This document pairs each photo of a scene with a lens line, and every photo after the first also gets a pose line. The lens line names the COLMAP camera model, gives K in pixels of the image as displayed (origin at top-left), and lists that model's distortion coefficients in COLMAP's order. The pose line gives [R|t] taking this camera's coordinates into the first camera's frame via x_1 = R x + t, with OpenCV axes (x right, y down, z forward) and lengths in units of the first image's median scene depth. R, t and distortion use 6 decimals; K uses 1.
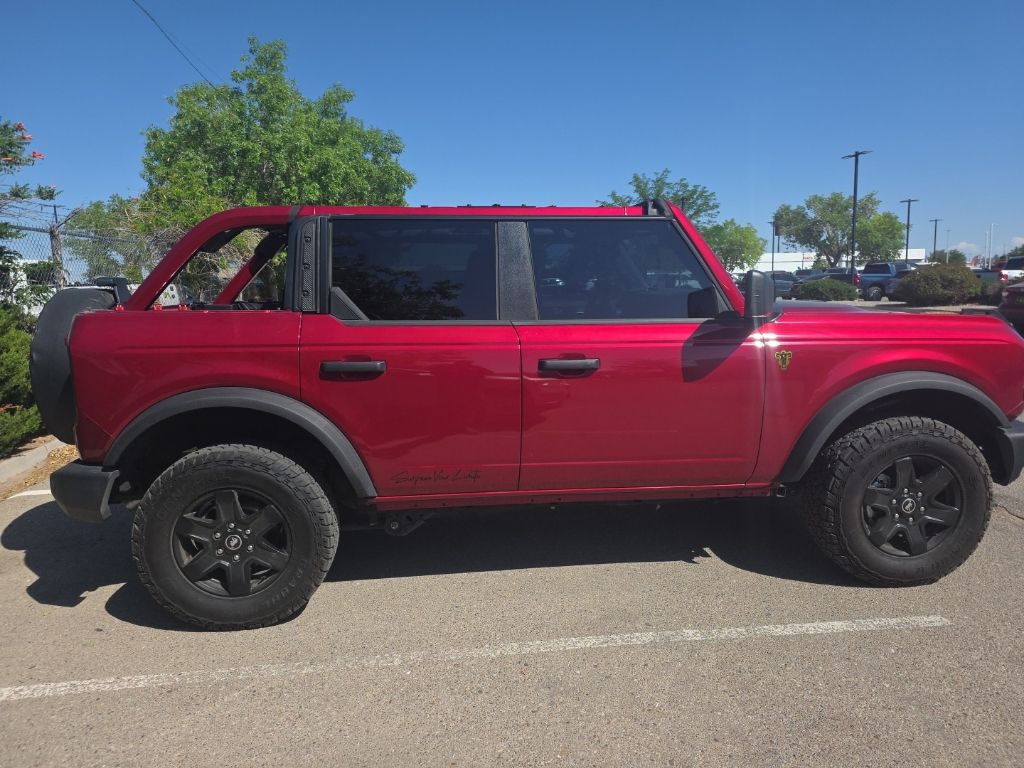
lens RADIAL K [[678.8, 0, 525.4], [0, 678.8, 388.1], [0, 0, 1]] dist [0.057054, -0.030400]
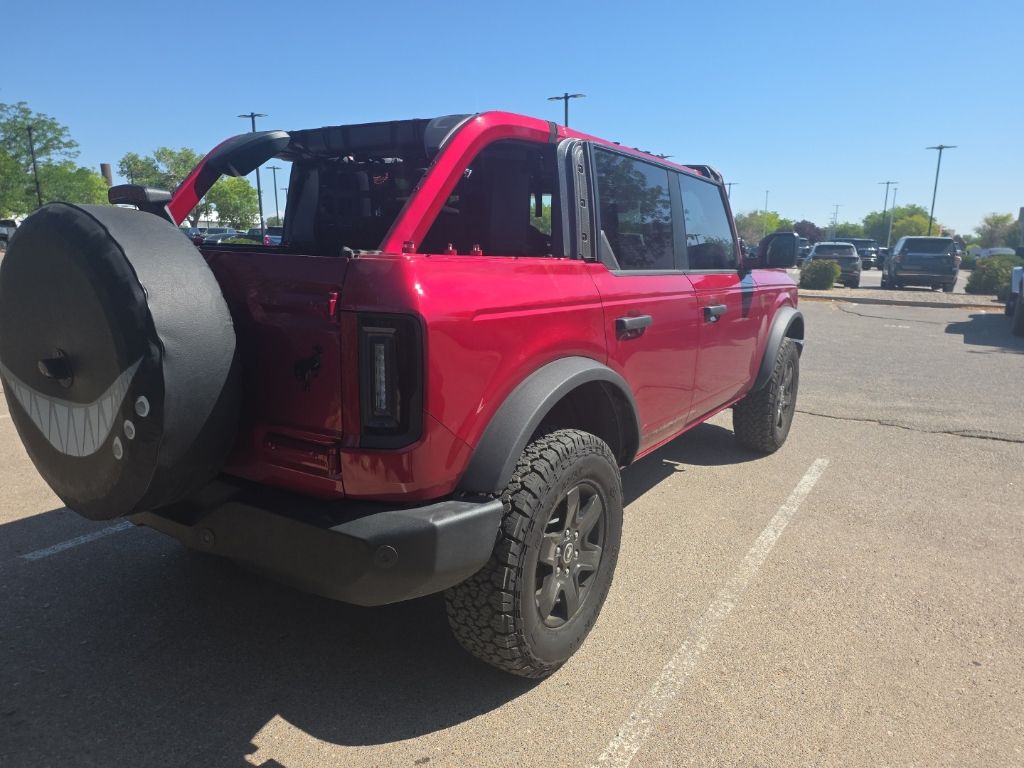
lens RADIAL K [[678.8, 0, 525.4], [0, 678.8, 388.1], [0, 0, 1]] dist [0.057054, -0.030400]
pose [[0.620906, -0.130245, 0.772989, -0.816120], [0.087918, 0.991449, 0.096434, -0.033329], [-0.778939, 0.008083, 0.627048, 0.431651]]
